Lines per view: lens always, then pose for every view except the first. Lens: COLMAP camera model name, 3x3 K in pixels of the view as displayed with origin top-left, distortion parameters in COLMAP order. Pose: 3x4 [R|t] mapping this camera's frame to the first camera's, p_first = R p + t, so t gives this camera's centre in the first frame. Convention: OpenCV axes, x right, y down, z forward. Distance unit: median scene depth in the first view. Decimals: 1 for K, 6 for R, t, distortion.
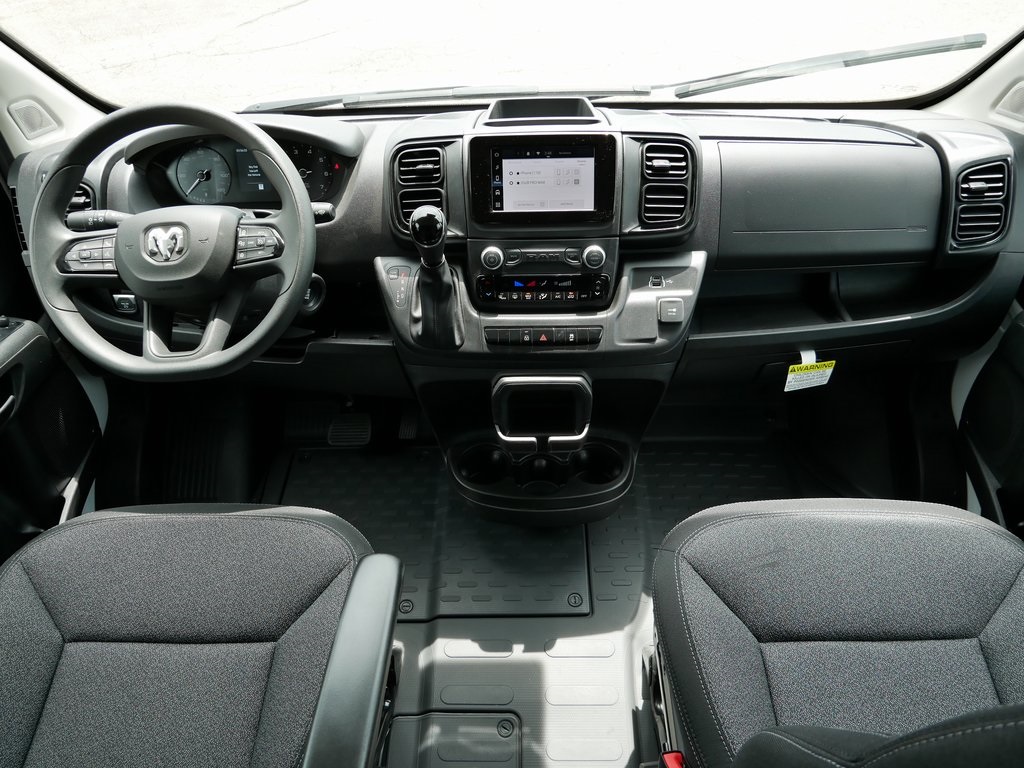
lens RADIAL K [[728.6, 0, 512.0], [0, 728.6, 384.0], [0, 0, 1]] dist [-0.054684, 0.024872]
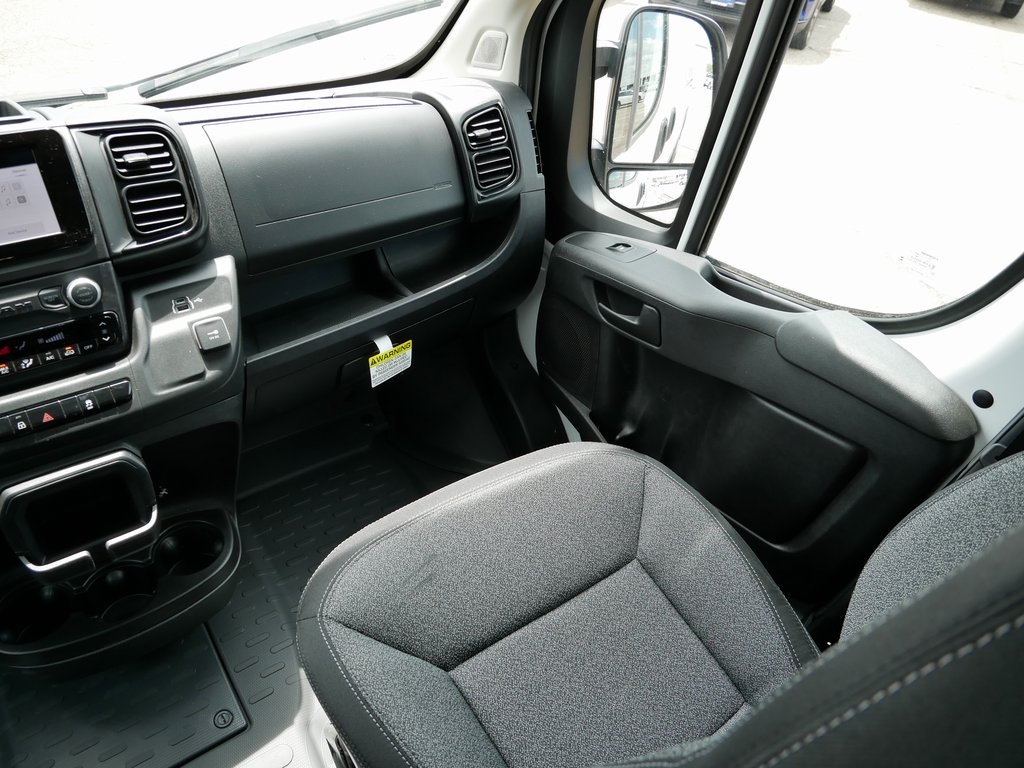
lens RADIAL K [[728.6, 0, 512.0], [0, 728.6, 384.0], [0, 0, 1]] dist [-0.054684, 0.024872]
pose [[0.799293, -0.300993, 0.520129, 0.052557], [0.321999, 0.945299, 0.052211, 0.016211], [-0.507393, 0.125749, 0.852490, 0.158838]]
